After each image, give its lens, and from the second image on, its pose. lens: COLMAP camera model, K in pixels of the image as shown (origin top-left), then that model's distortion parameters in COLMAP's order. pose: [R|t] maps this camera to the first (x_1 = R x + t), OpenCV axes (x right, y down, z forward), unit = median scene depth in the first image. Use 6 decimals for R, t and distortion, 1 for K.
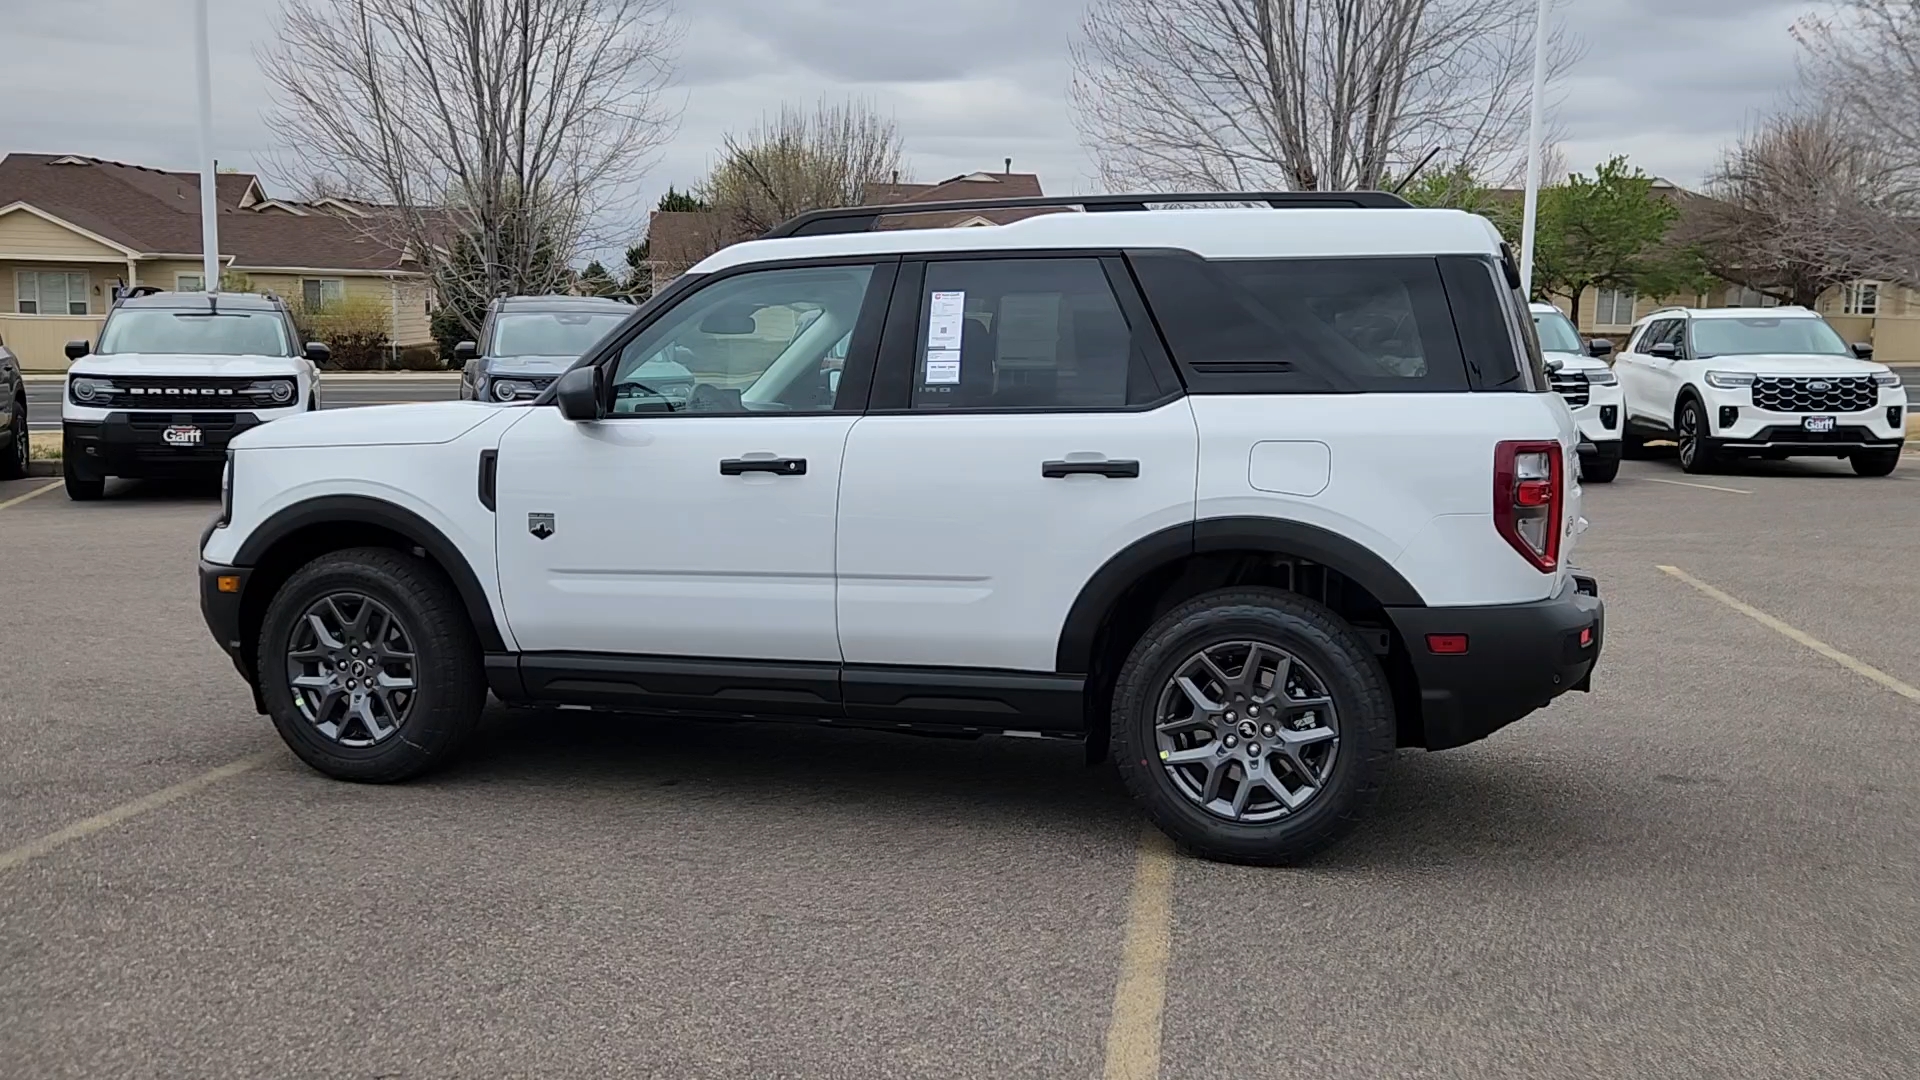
lens RADIAL K [[1805.0, 0, 944.8], [0, 1805.0, 541.4], [0, 0, 1]] dist [0.031507, 0.000000]
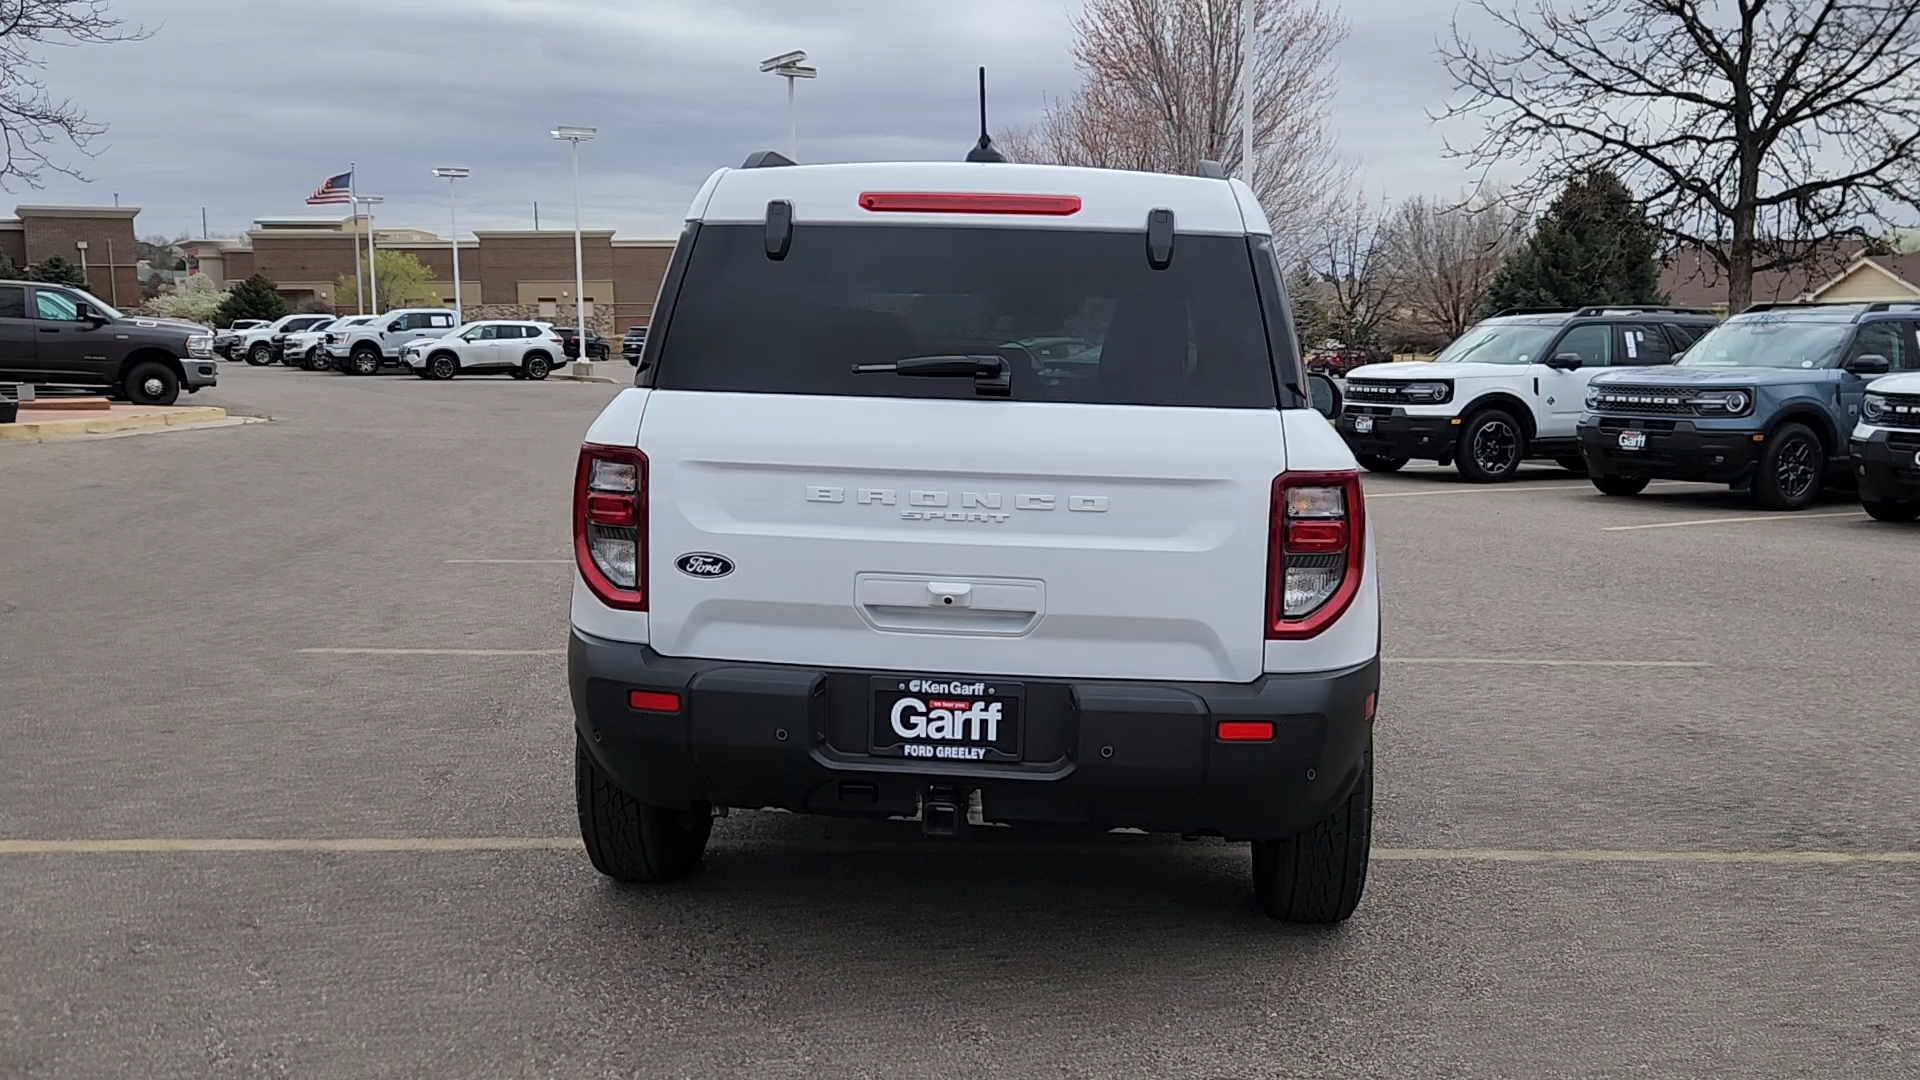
lens RADIAL K [[1805.0, 0, 947.8], [0, 1805.0, 541.3], [0, 0, 1]] dist [0.031507, 0.000000]
pose [[0.211031, 0.103767, -0.971956, 1.058522], [-0.119238, 0.989656, 0.079768, -0.087420], [0.970179, 0.099061, 0.221221, 0.882831]]
